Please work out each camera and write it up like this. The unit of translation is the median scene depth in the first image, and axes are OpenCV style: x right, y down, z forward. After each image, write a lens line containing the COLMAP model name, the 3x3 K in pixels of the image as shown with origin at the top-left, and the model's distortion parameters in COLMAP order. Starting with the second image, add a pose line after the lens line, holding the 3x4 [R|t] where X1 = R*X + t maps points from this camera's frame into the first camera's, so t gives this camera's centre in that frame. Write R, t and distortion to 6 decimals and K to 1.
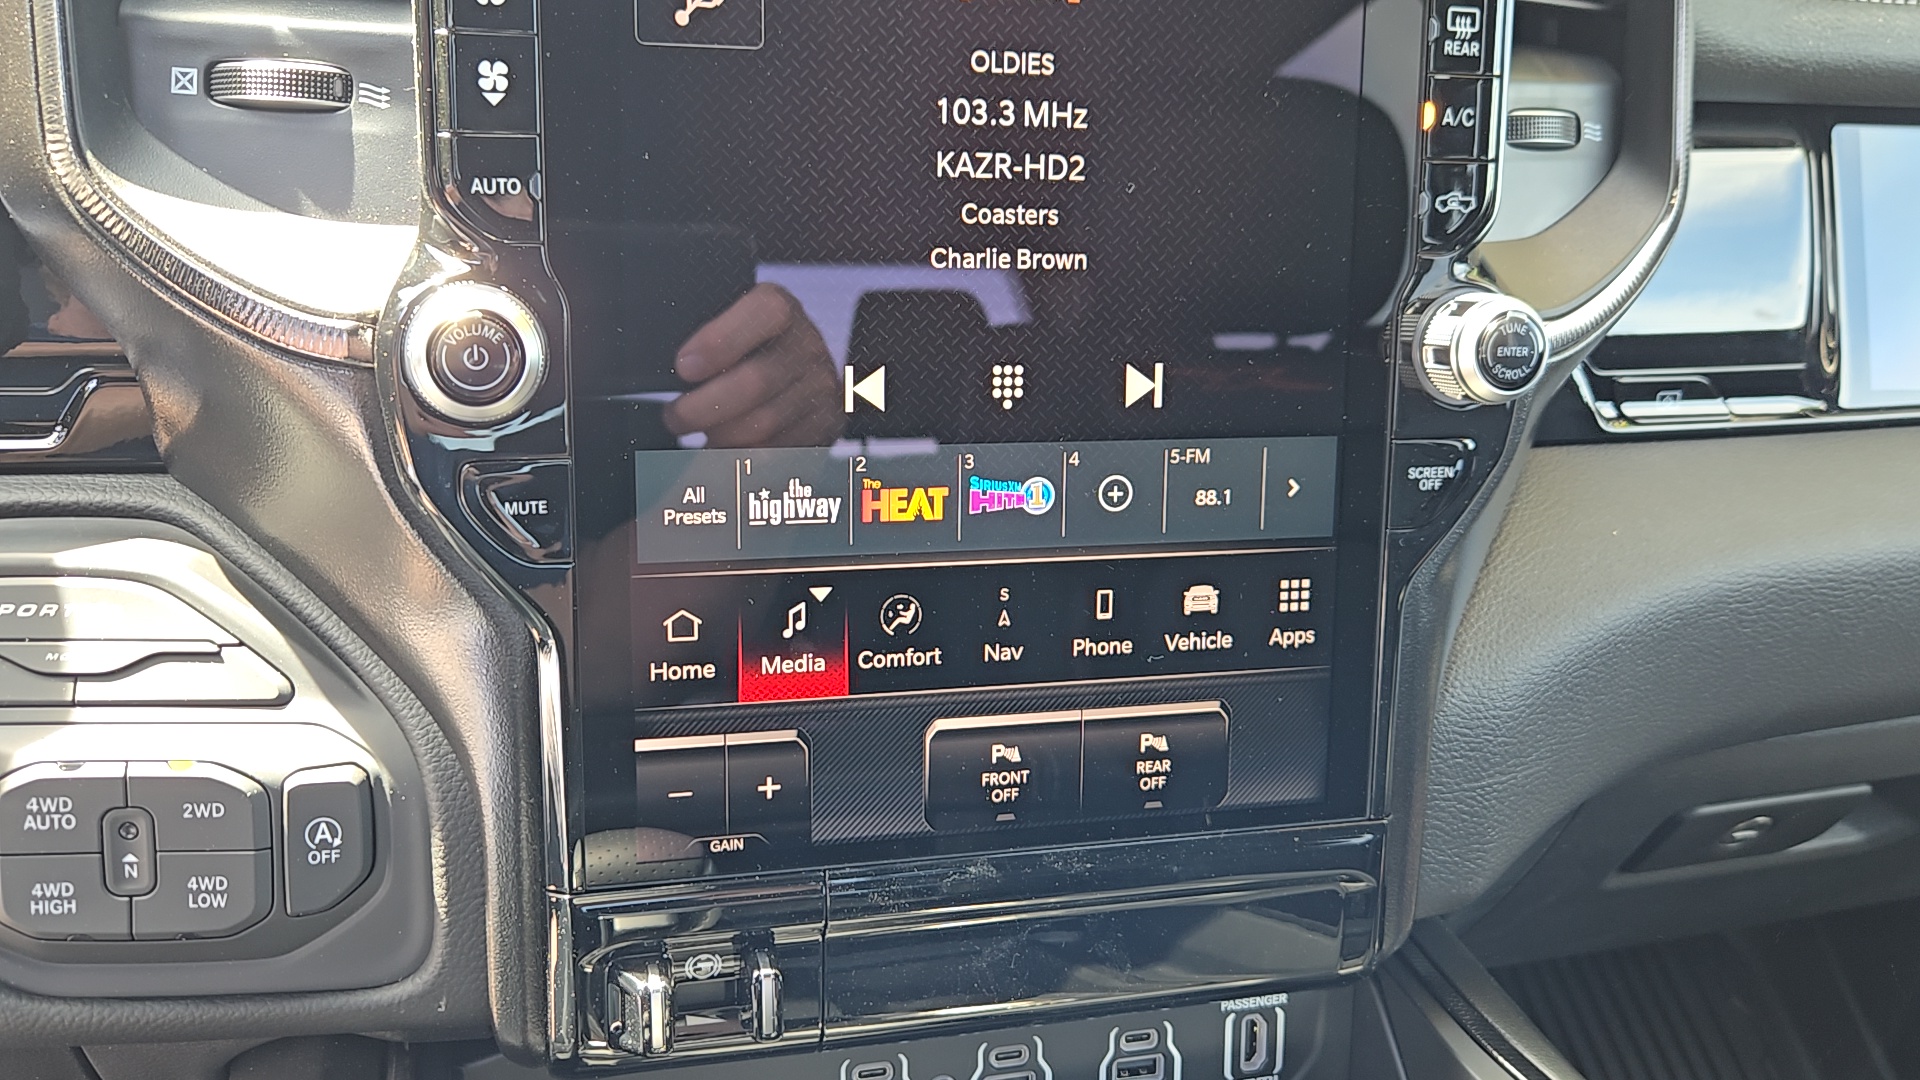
lens RADIAL K [[1619.9, 0, 960.0], [0, 1619.9, 540.0], [0, 0, 1]] dist [-0.005874, -0.007026]
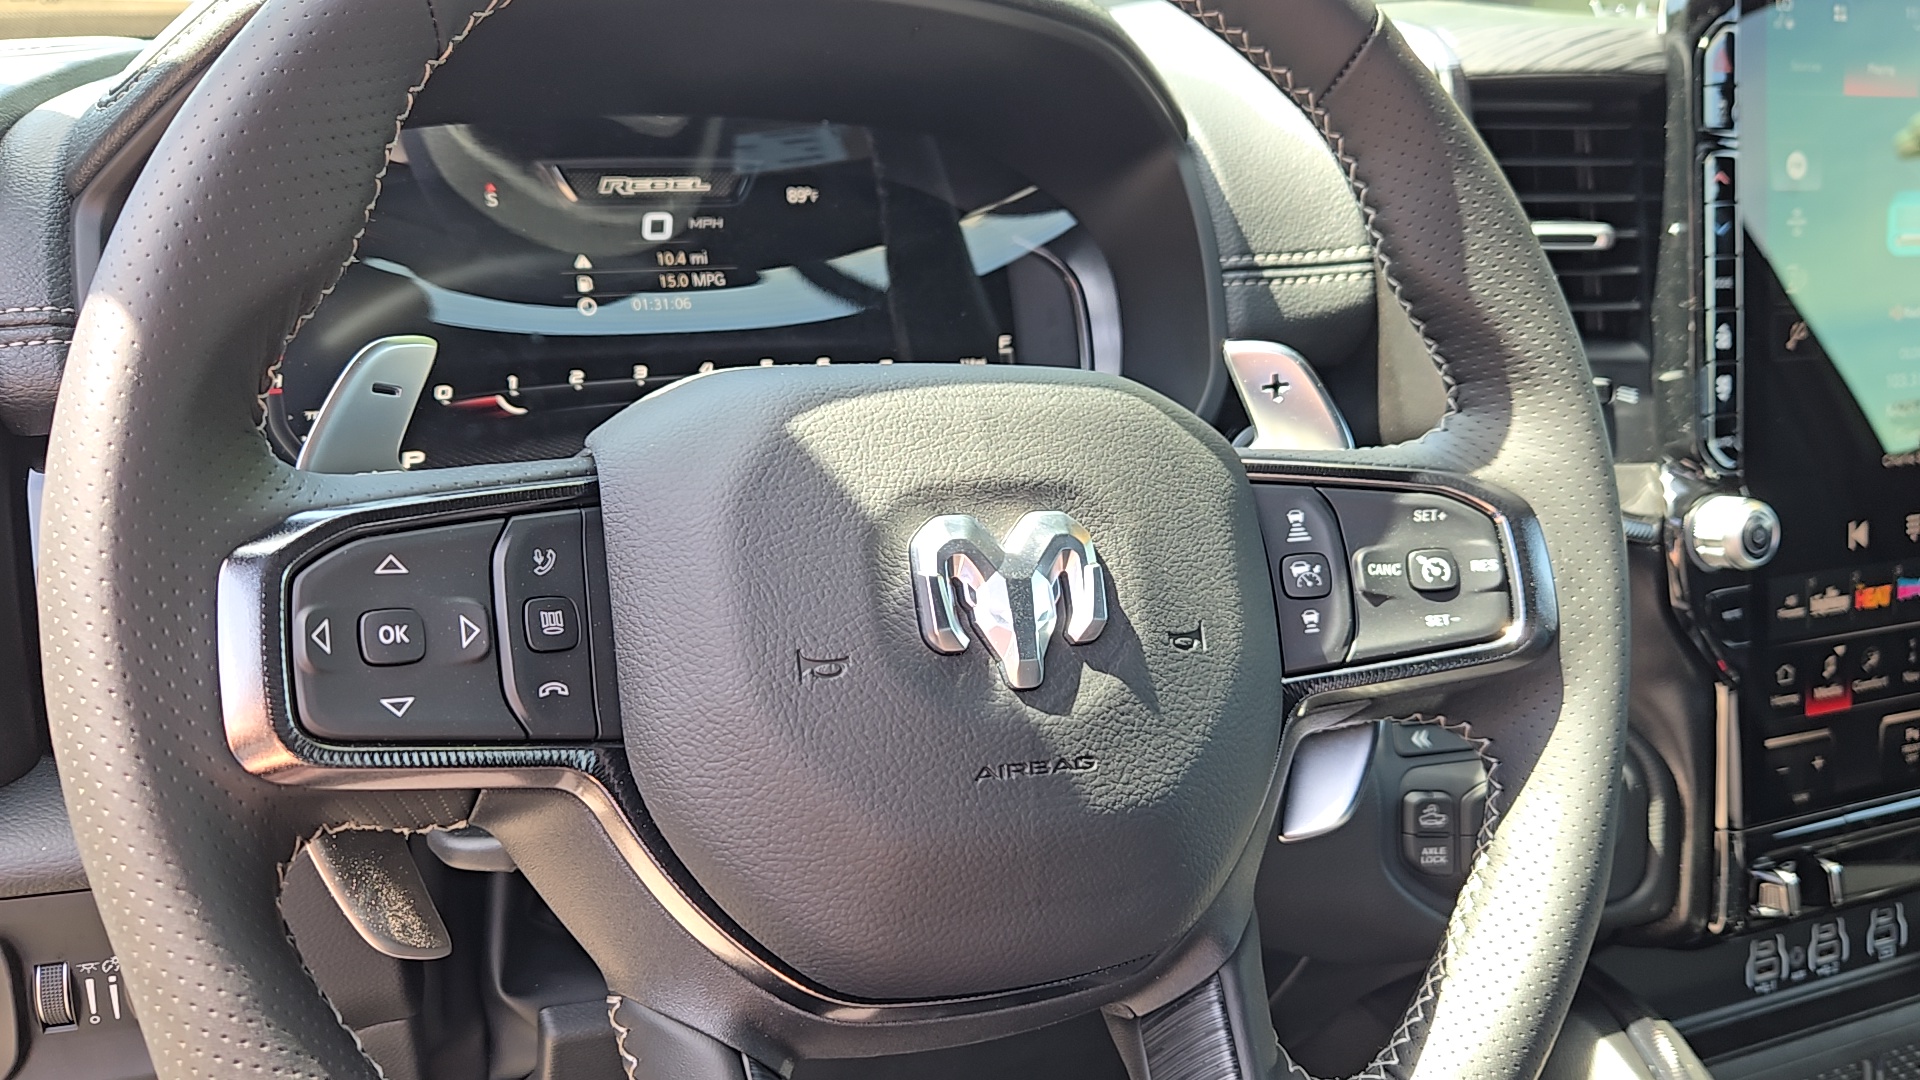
lens RADIAL K [[1611.8, 0, 960.0], [0, 1611.8, 547.6], [0, 0, 1]] dist [0.008096, 0.009818]
pose [[0.986213, -0.074111, 0.147955, -1.308822], [0.082172, 0.995406, -0.049133, -0.072604], [-0.143634, 0.060613, 0.987773, -0.636959]]
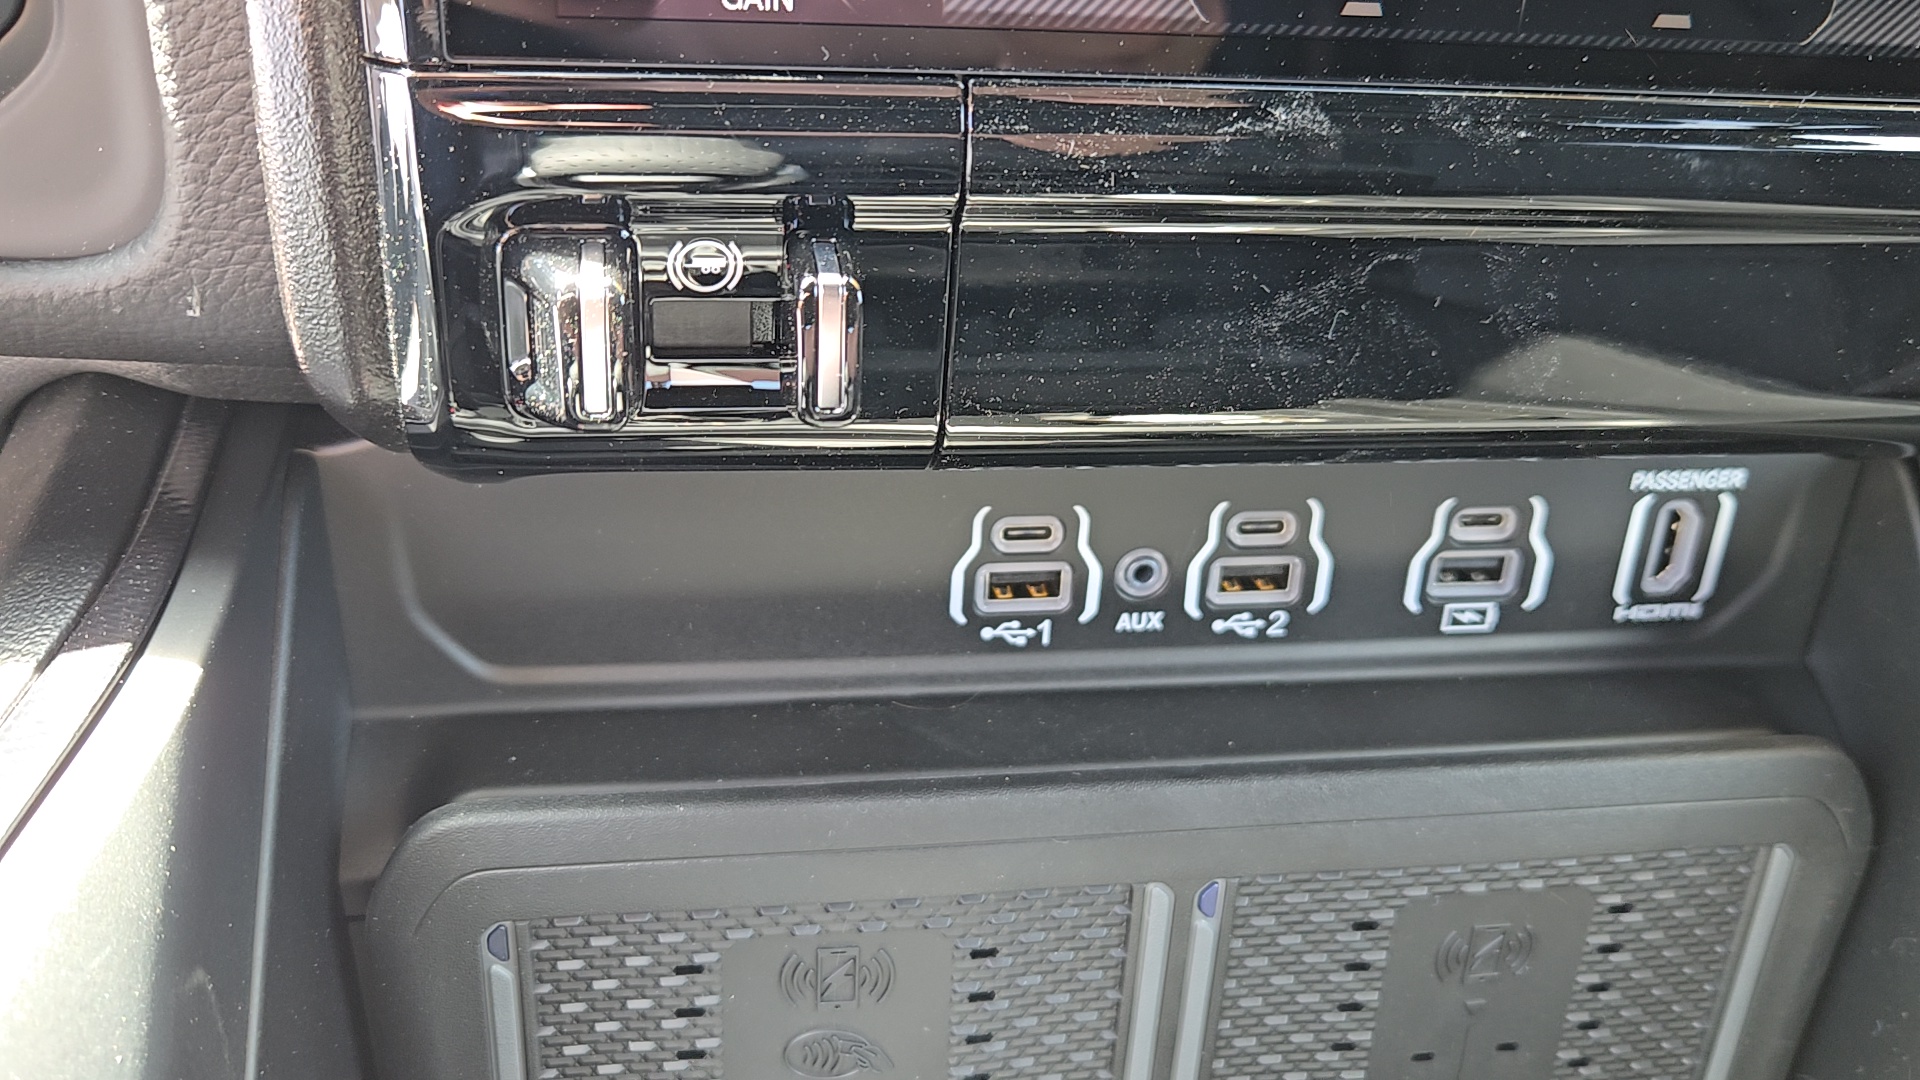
lens RADIAL K [[1658.2, 0, 960.0], [0, 1658.2, 540.0], [0, 0, 1]] dist [-0.020856, -0.003021]
pose [[0.992731, 0.089538, -0.080420, -0.036723], [-0.063181, 0.956451, 0.284974, 0.200896], [0.102434, -0.277822, 0.955156, 0.525520]]
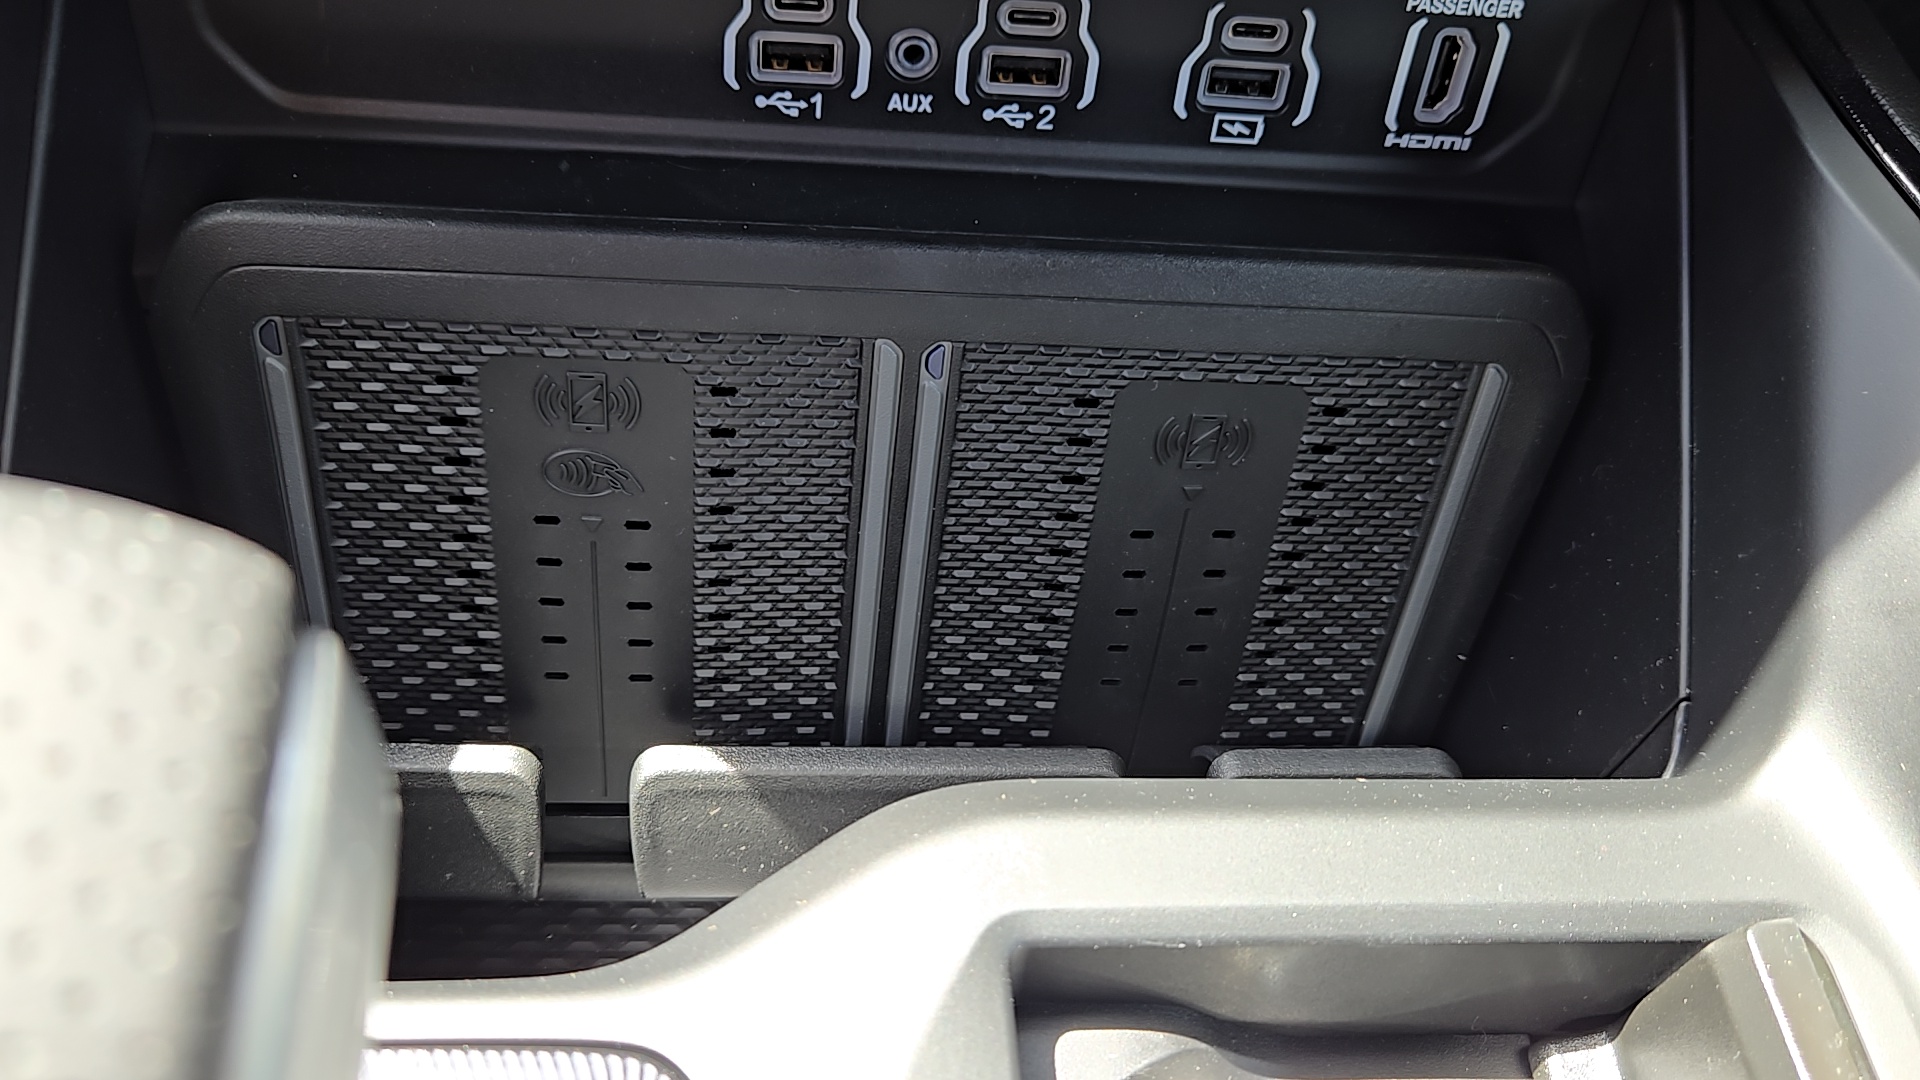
lens RADIAL K [[1632.5, 0, 960.0], [0, 1632.5, 540.0], [0, 0, 1]] dist [-0.012190, -0.015152]
pose [[0.979098, 0.186237, -0.081752, 0.112870], [-0.123238, 0.862979, 0.489979, 0.242873], [0.161802, -0.469663, 0.867892, 0.477933]]
